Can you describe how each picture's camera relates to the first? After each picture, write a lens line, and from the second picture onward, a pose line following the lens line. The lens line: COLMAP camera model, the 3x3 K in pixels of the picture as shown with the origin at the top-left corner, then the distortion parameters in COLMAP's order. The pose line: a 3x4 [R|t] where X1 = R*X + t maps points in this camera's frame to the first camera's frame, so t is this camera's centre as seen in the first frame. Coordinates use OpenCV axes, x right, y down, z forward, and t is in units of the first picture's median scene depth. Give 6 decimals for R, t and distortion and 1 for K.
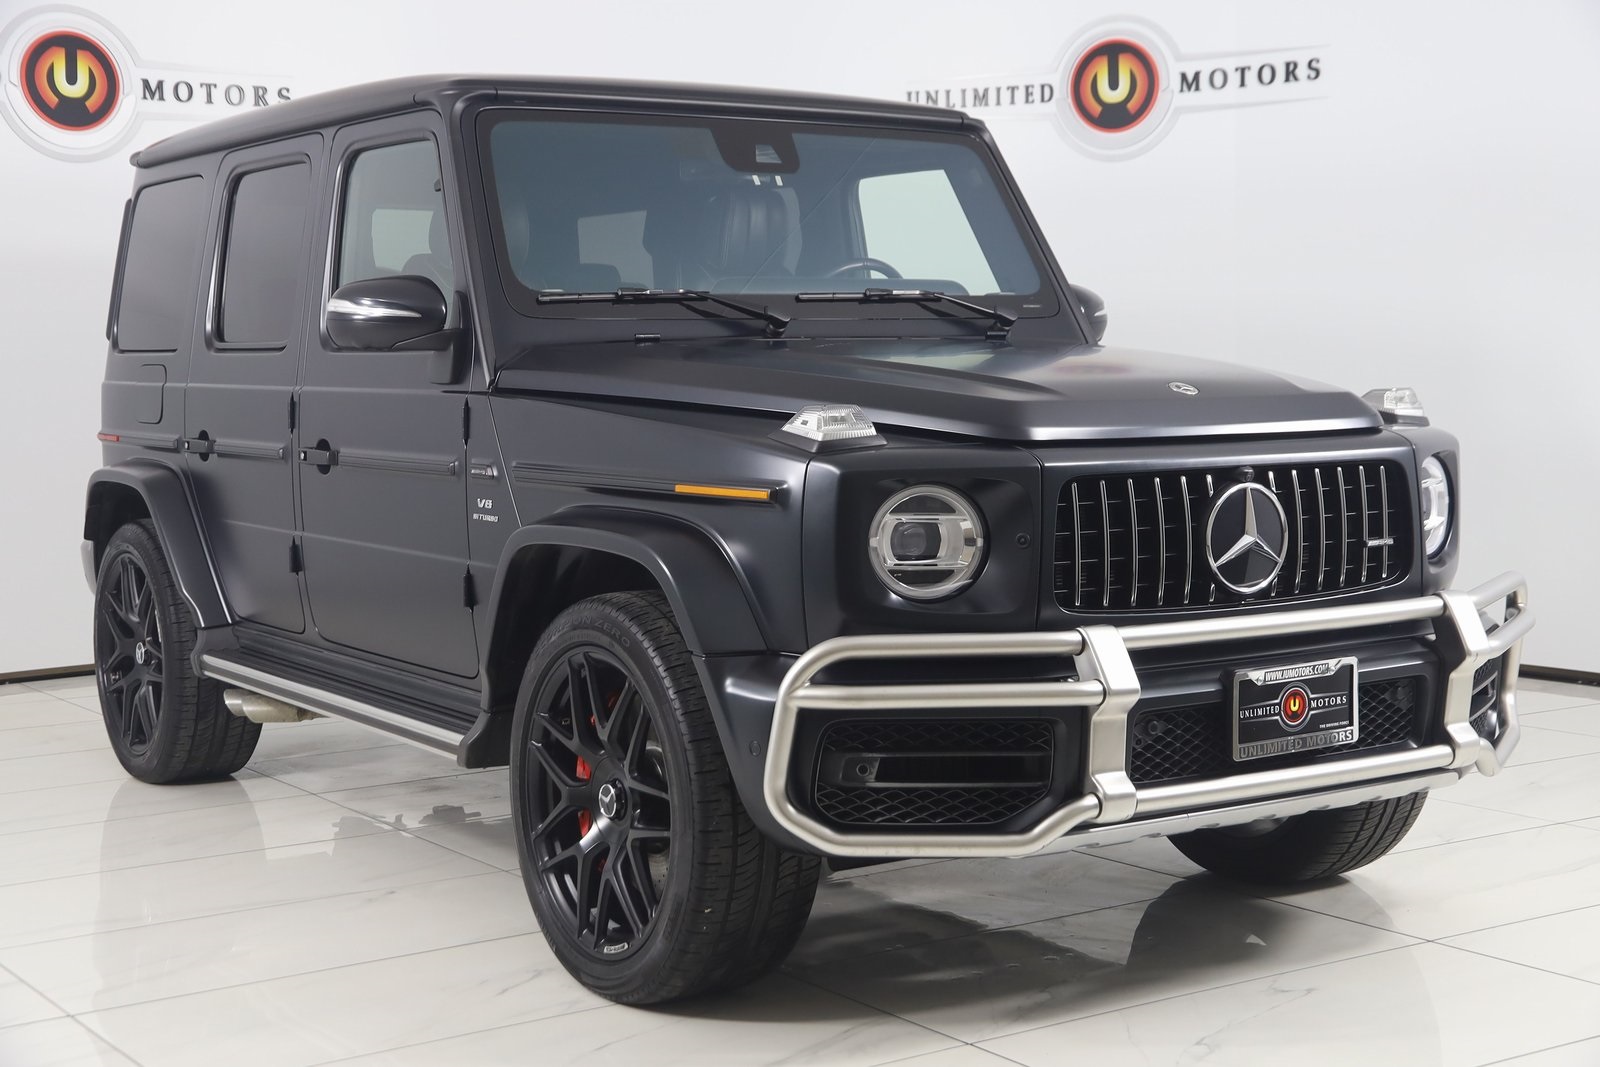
lens RADIAL K [[2267.4, 0, 800.0], [0, 2267.4, 533.5], [0, 0, 1]] dist [0.024368, -0.012821]
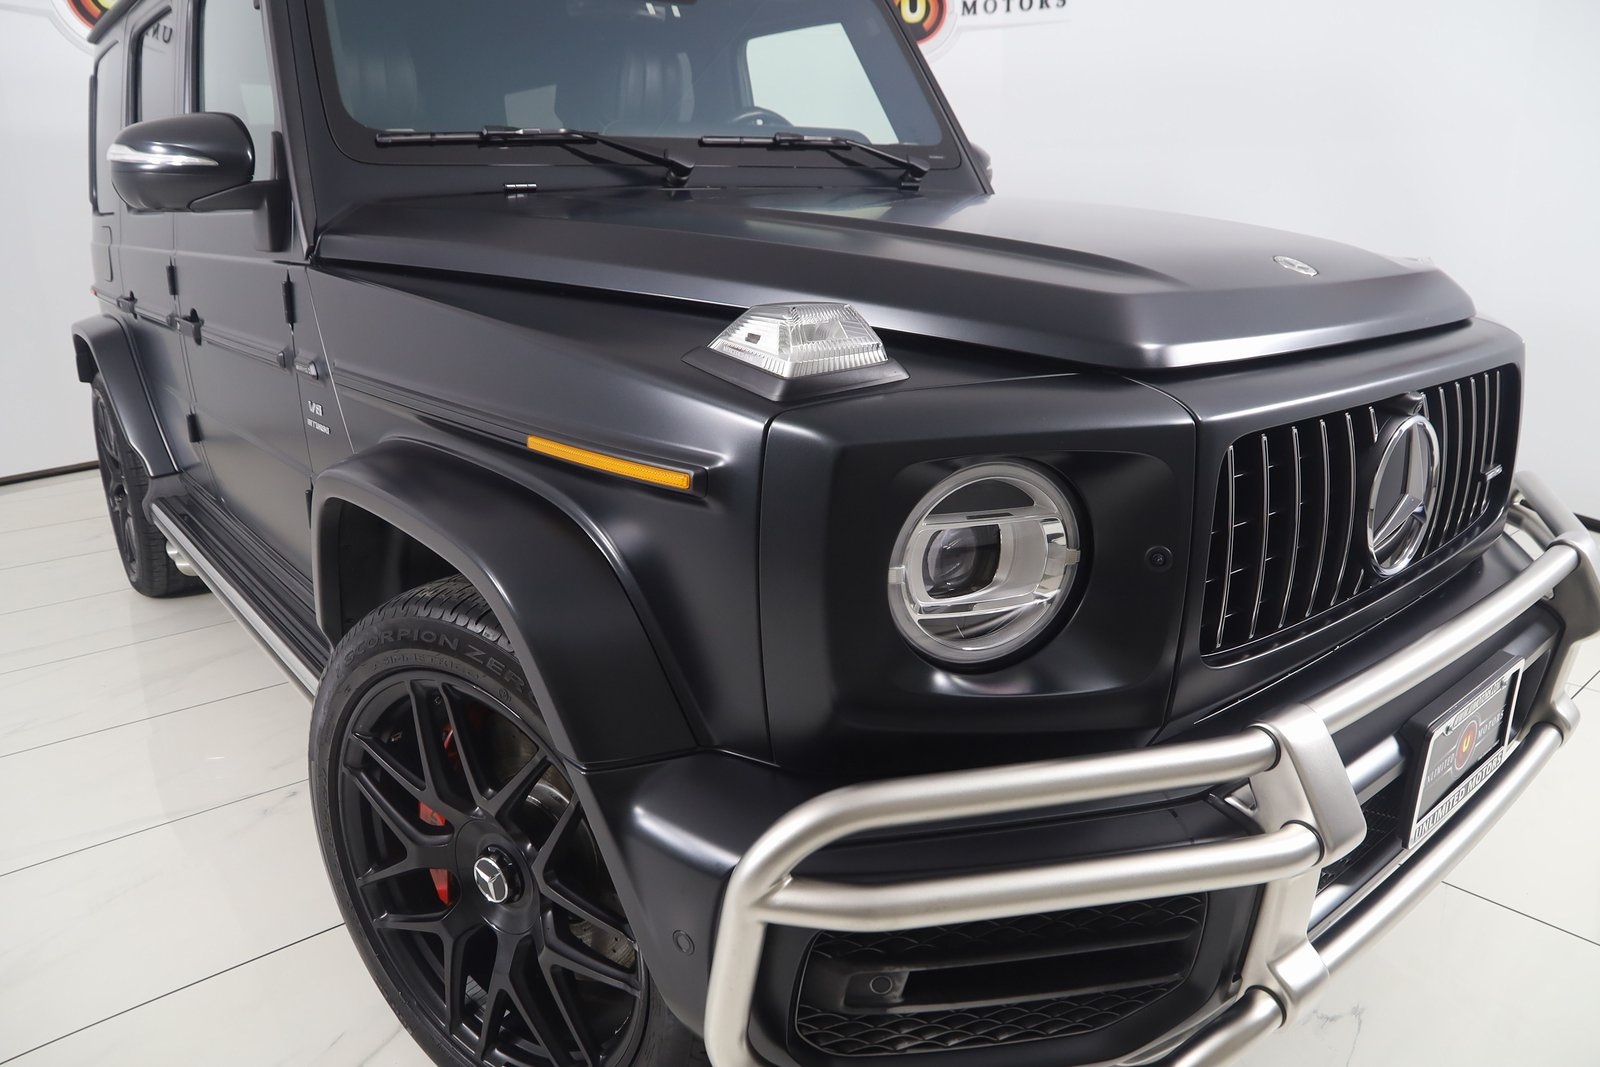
lens RADIAL K [[1087.4, 0, 809.1], [0, 1087.4, 515.7], [0, 0, 1]] dist [-0.119264, 0.072322]
pose [[0.992919, -0.031478, 0.114550, -0.012866], [0.007933, 0.979672, 0.200450, -0.049011], [-0.118532, -0.198122, 0.972984, 0.615399]]
